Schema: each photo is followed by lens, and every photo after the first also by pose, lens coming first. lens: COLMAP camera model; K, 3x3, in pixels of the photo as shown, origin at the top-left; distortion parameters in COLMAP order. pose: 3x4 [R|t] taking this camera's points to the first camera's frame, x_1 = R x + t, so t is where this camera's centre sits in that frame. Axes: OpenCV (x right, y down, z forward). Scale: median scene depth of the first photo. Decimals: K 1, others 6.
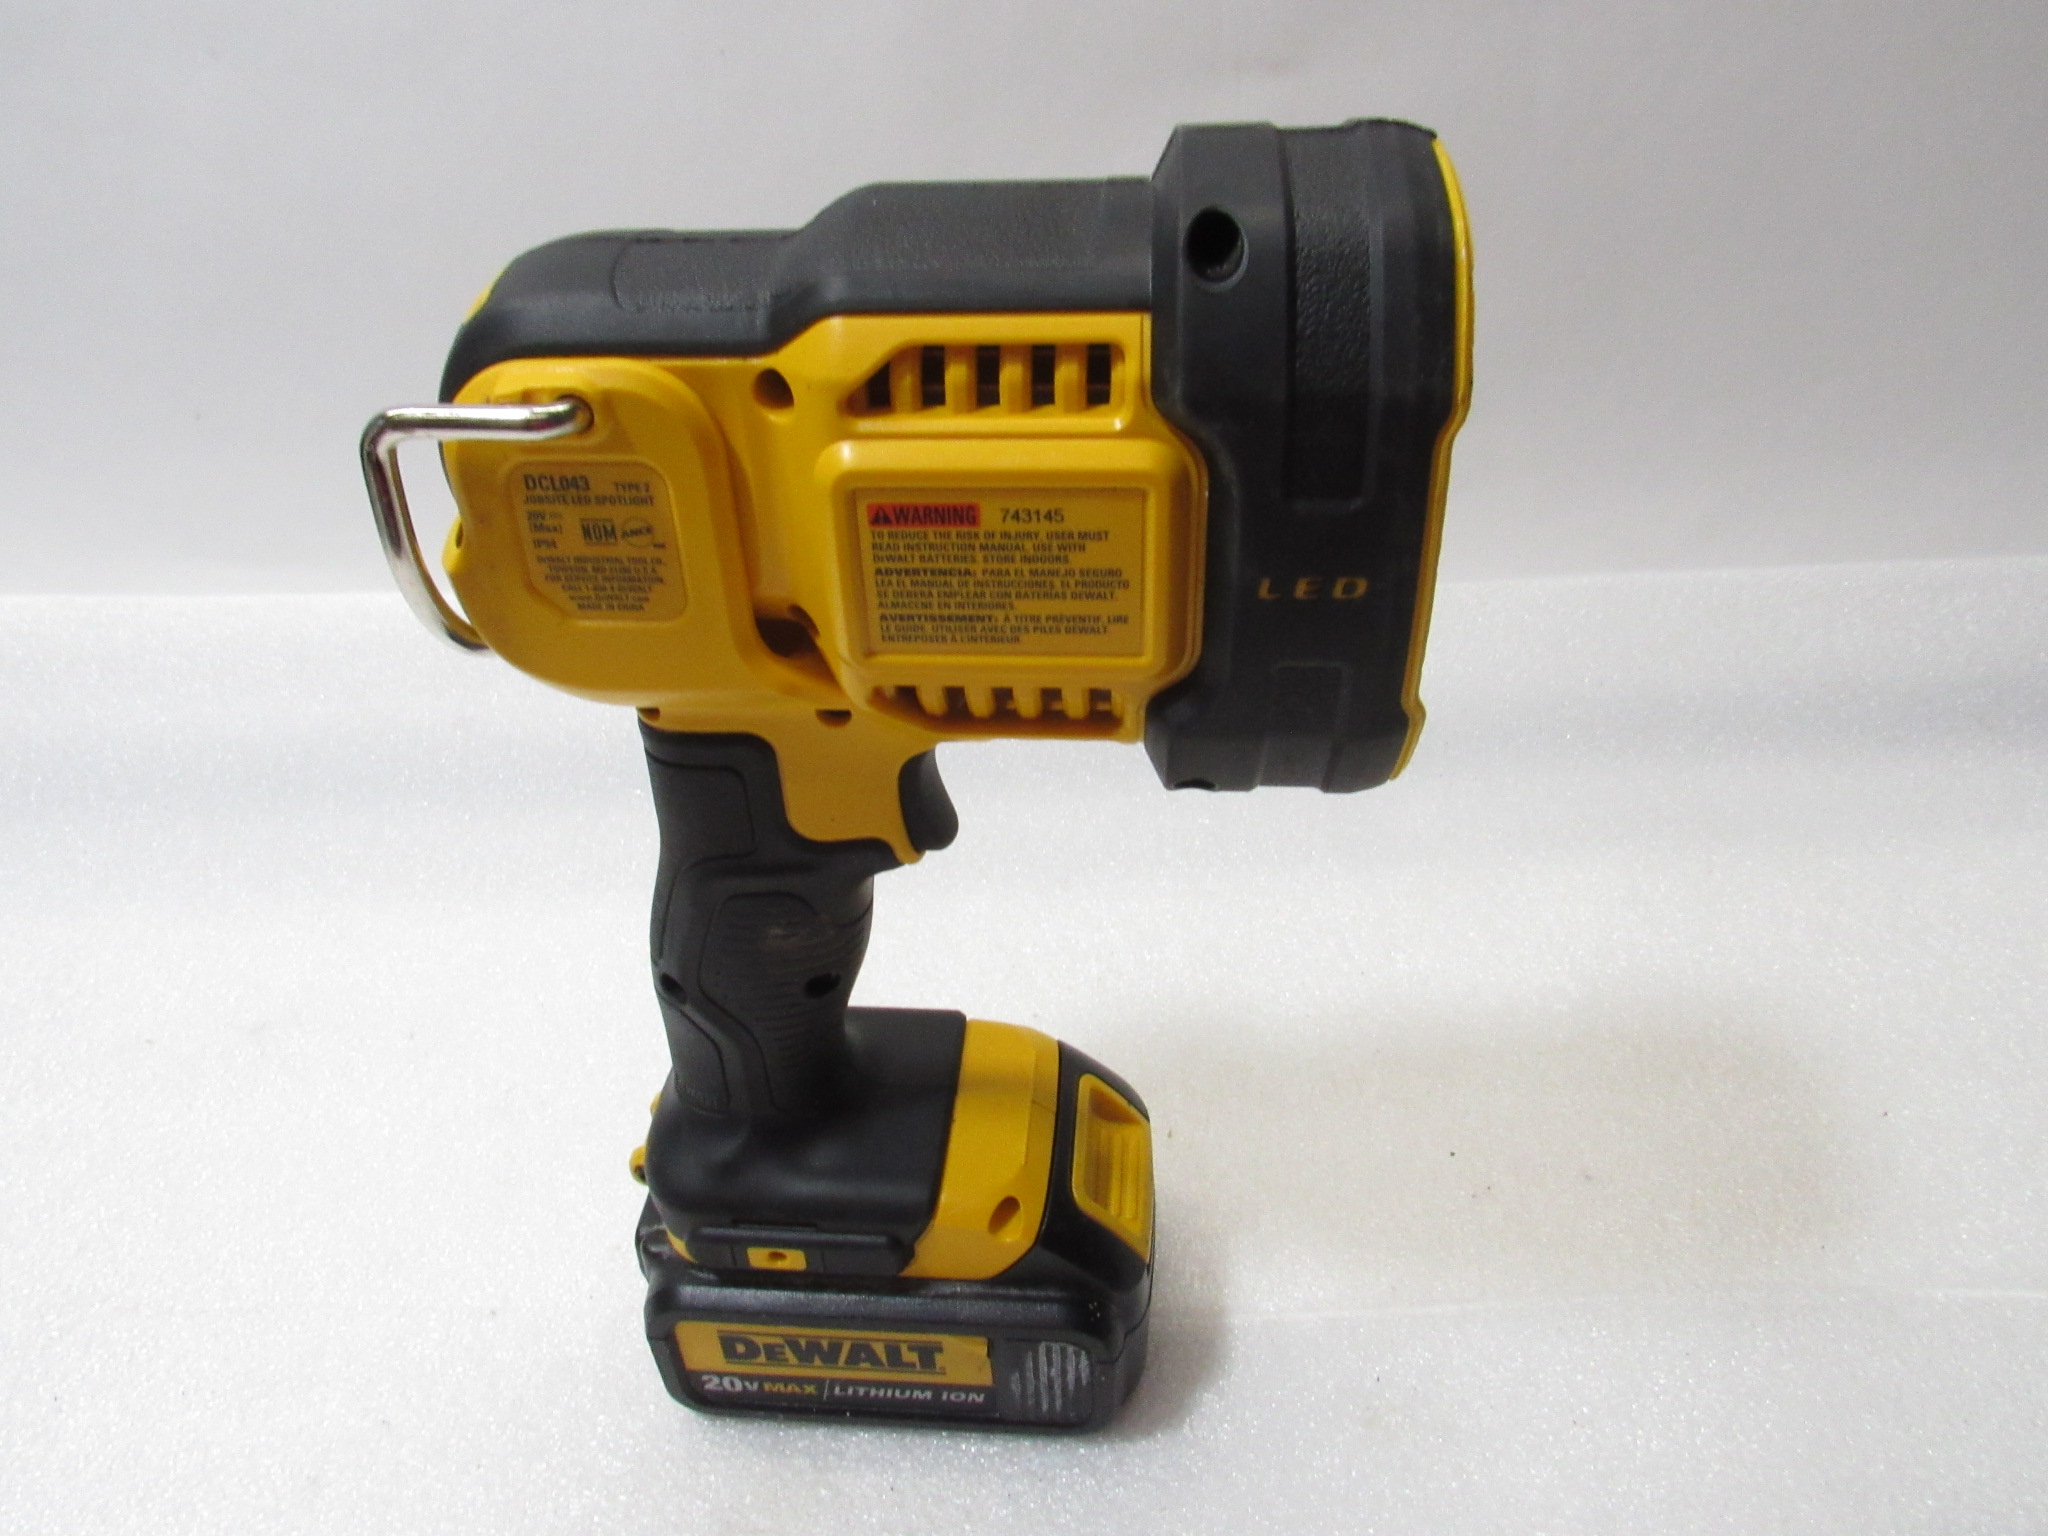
lens RADIAL K [[1444.2, 0, 1024.0], [0, 1444.2, 768.0], [0, 0, 1]] dist [-0.001220, -0.001850]
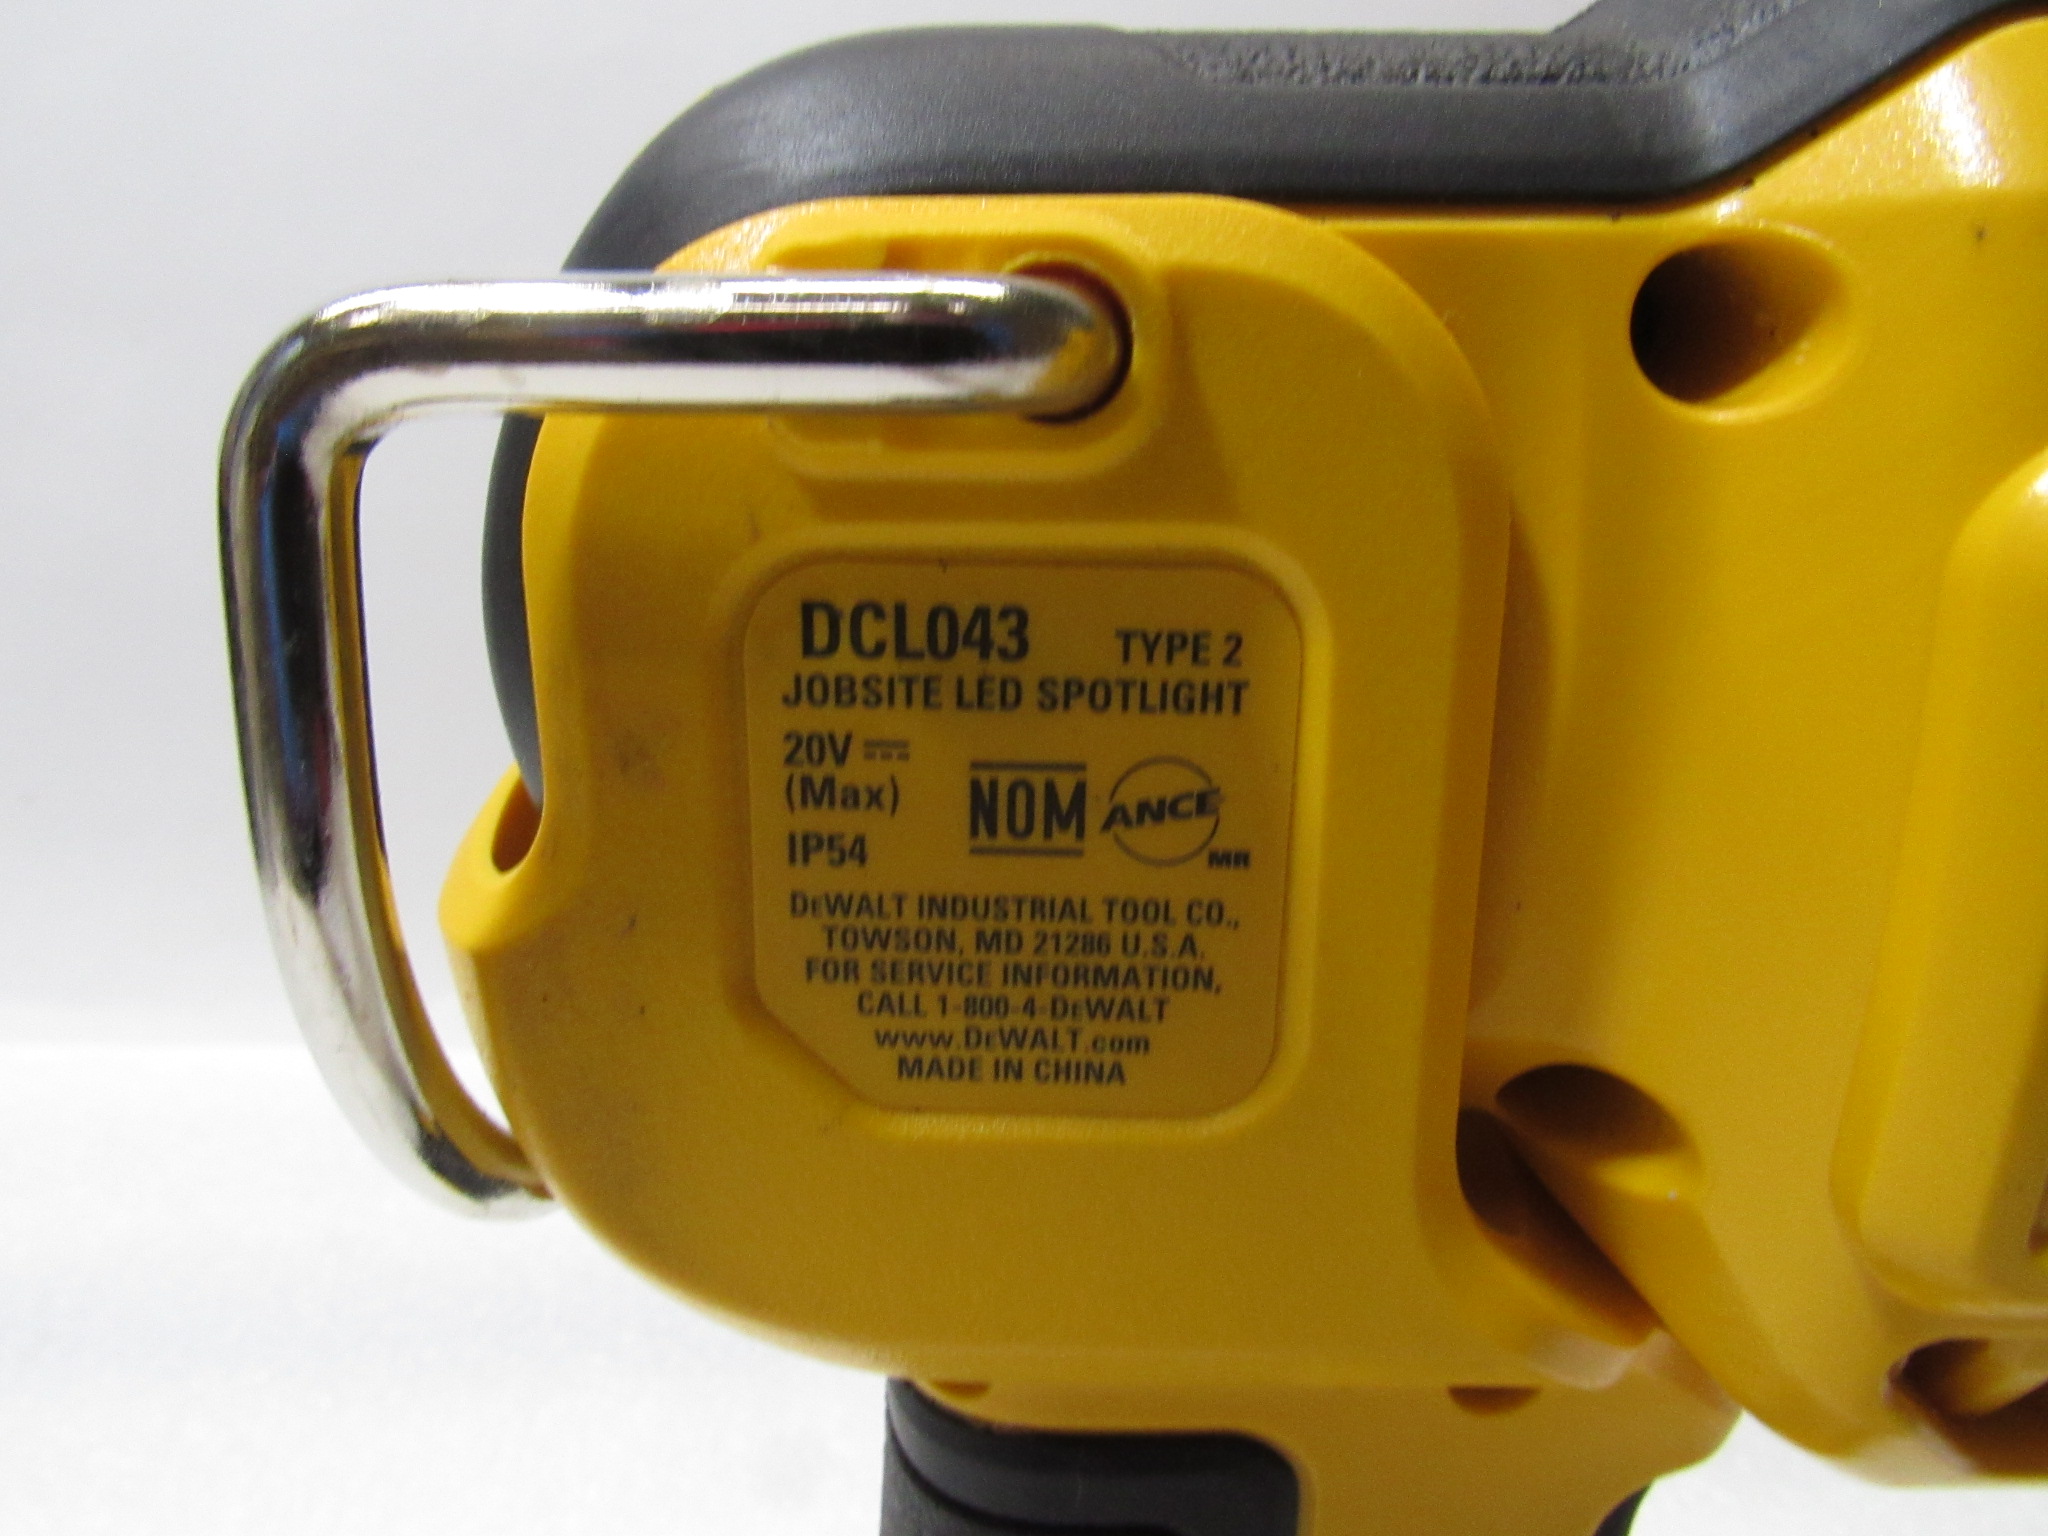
lens RADIAL K [[1488.0, 0, 1024.0], [0, 1488.0, 768.0], [0, 0, 1]] dist [0.001561, -0.001996]
pose [[0.998318, 0.016665, 0.055525, -0.316271], [0.001282, 0.951208, -0.308549, -0.079808], [-0.057958, 0.308101, 0.949586, 0.723009]]
